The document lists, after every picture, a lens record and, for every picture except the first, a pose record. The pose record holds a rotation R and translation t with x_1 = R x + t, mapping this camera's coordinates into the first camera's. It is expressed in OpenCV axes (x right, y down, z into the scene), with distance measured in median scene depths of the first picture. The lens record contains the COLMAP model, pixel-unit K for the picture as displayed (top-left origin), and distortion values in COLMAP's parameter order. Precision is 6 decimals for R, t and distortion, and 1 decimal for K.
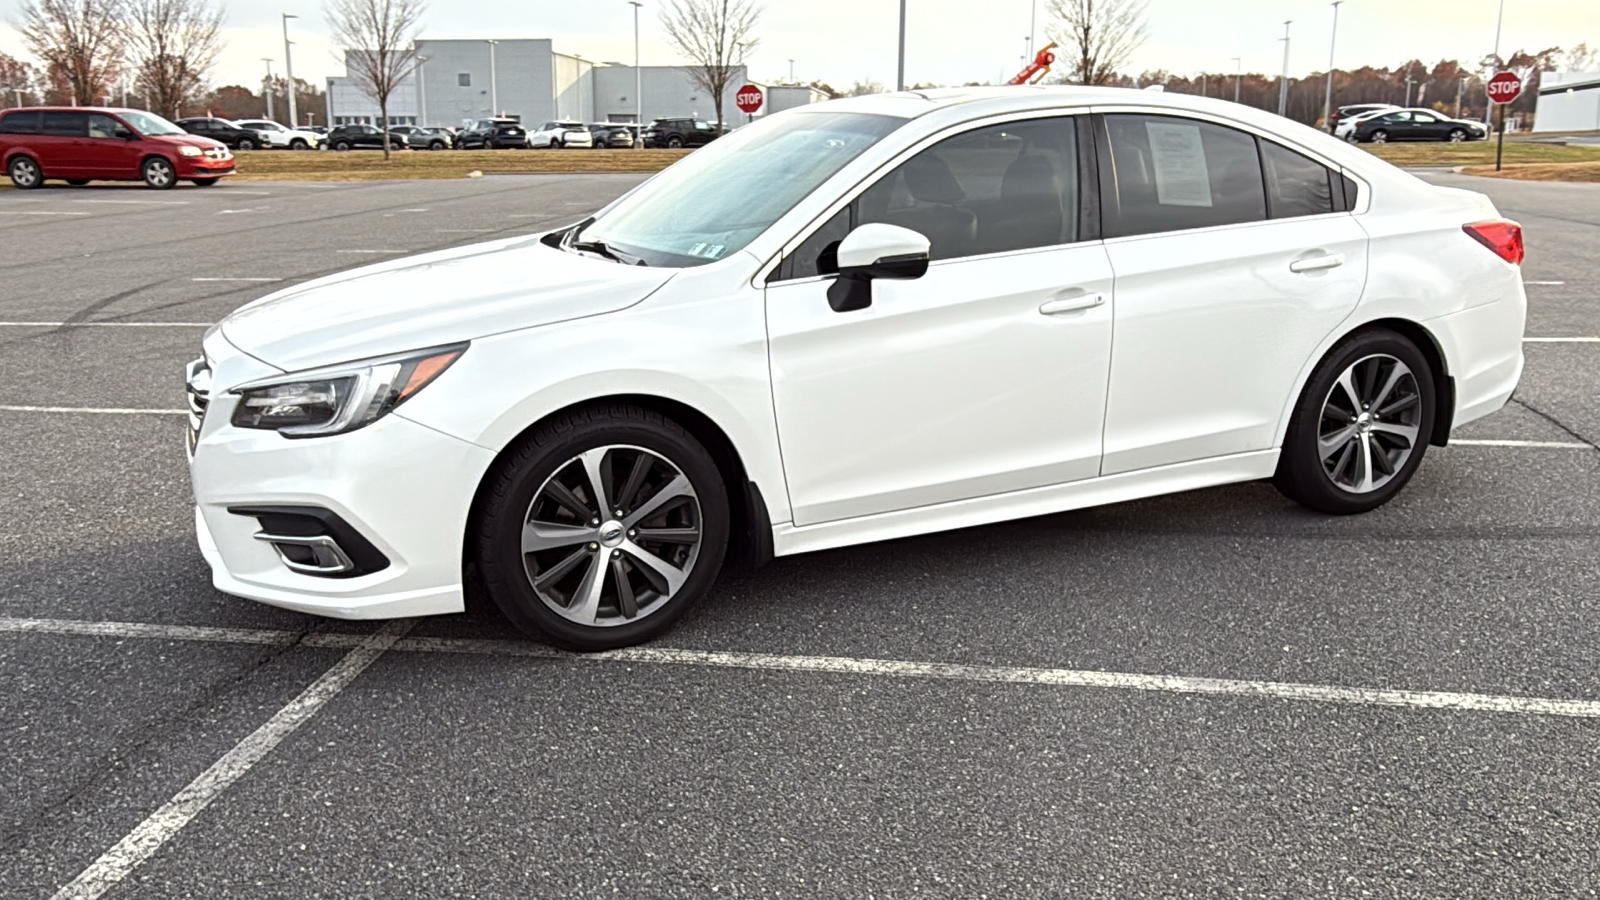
lens RADIAL K [[1290.9, 0, 802.2], [0, 1290.9, 449.7], [0, 0, 1]] dist [0.003607, -0.006963]
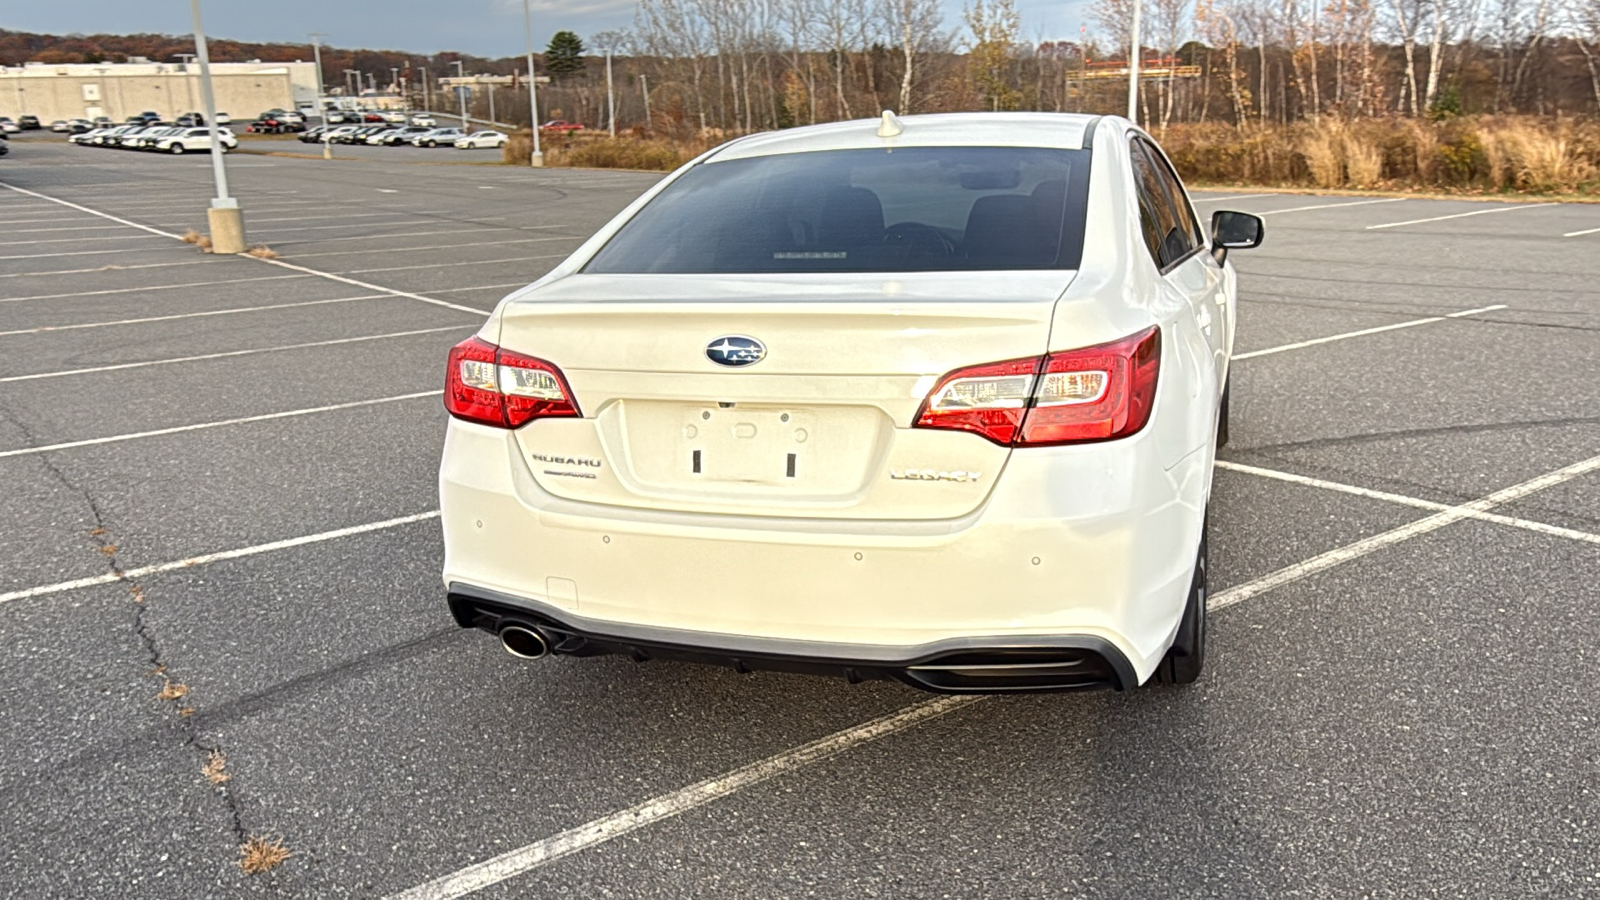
lens RADIAL K [[1290.9, 0, 801.3], [0, 1290.9, 454.0], [0, 0, 1]] dist [0.003607, -0.006963]
pose [[-0.699221, 0.201501, -0.685920, 1.116578], [-0.130360, 0.907434, 0.399463, -0.510682], [0.702919, 0.368729, -0.608229, 1.937924]]
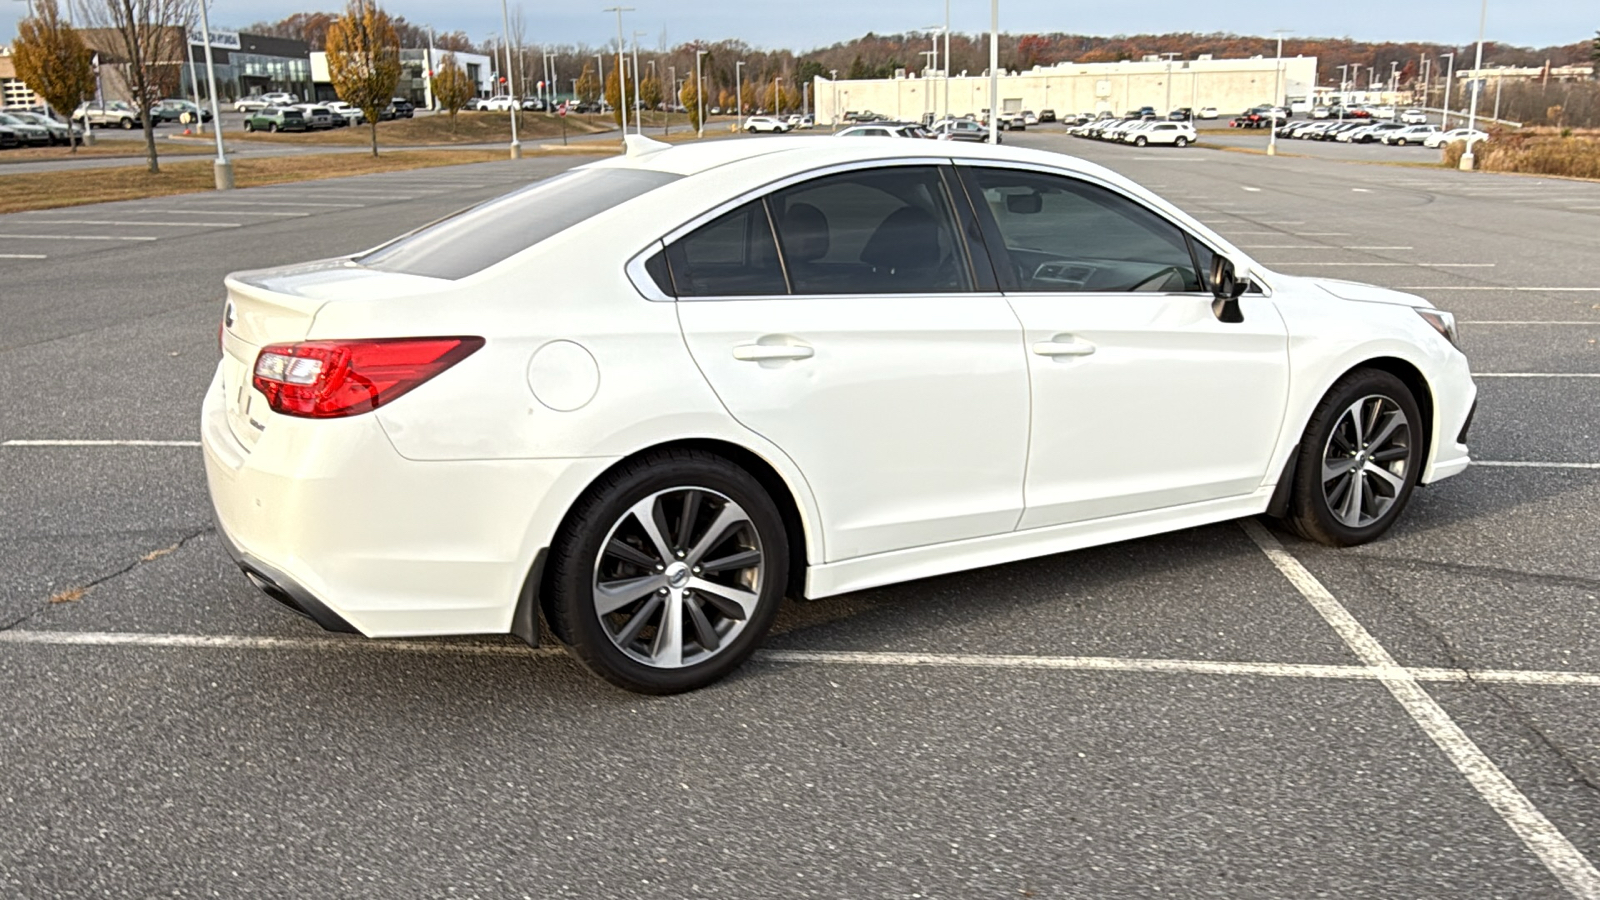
lens RADIAL K [[1290.9, 0, 801.7], [0, 1290.9, 454.6], [0, 0, 1]] dist [0.003607, -0.006963]
pose [[-0.997315, 0.034009, -0.064849, 0.295803], [0.001148, 0.892756, 0.450539, -0.612891], [0.073217, 0.449255, -0.890398, 2.389803]]
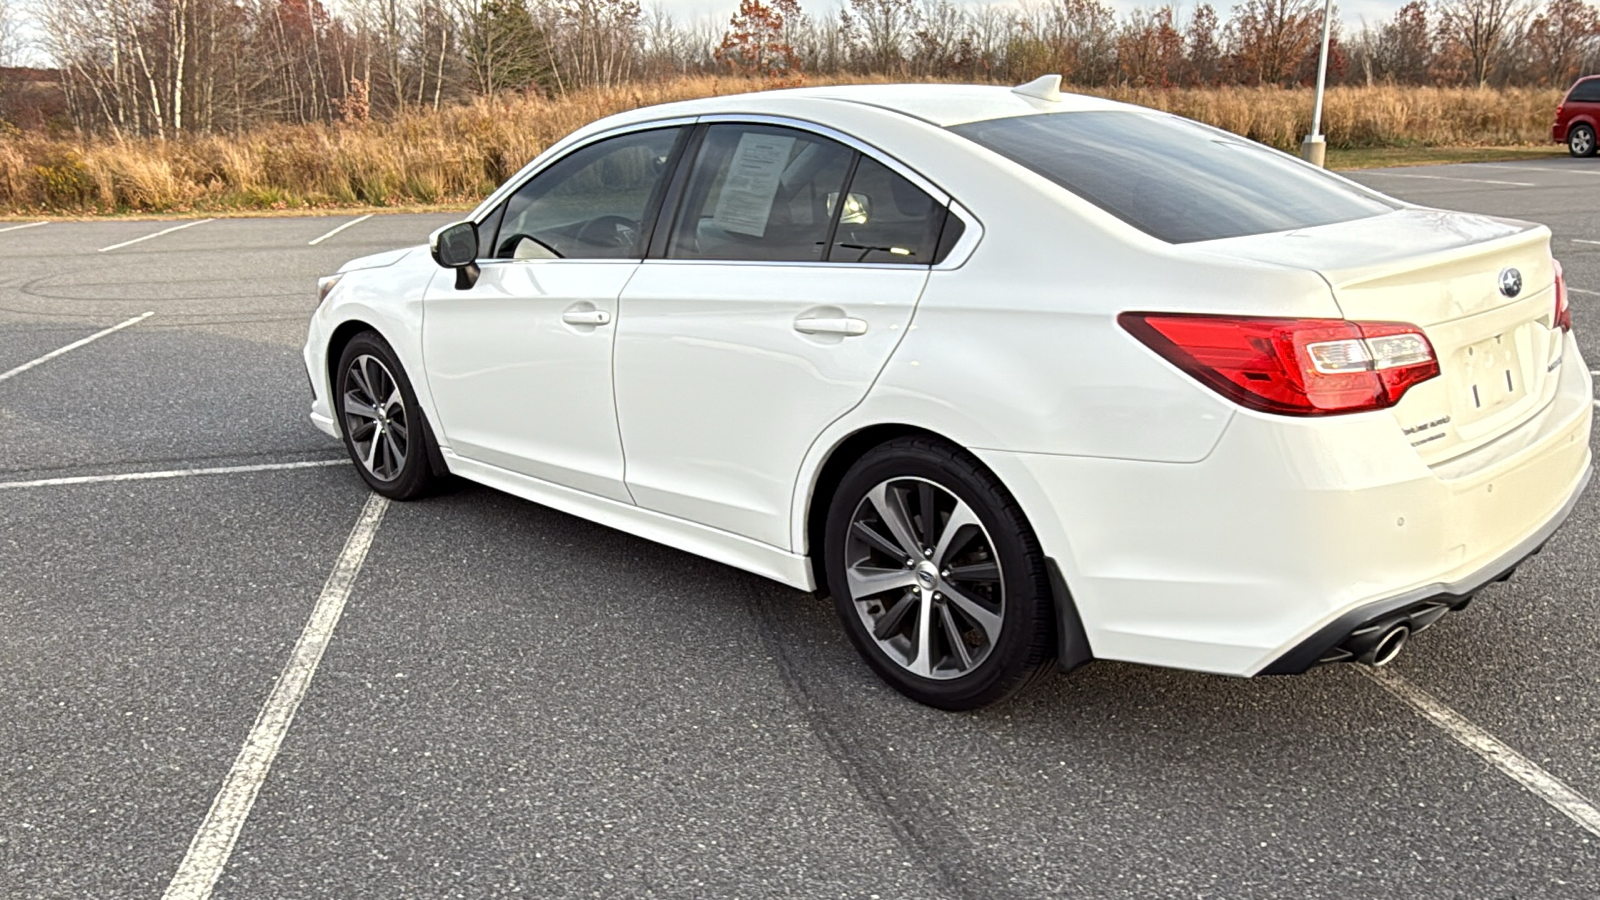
lens RADIAL K [[1290.9, 0, 800.4], [0, 1290.9, 451.4], [0, 0, 1]] dist [0.003607, -0.006963]
pose [[0.330826, 0.235834, -0.913749, 1.226825], [-0.208500, 0.962608, 0.172956, -0.225763], [0.920371, 0.133298, 0.367627, 0.818441]]
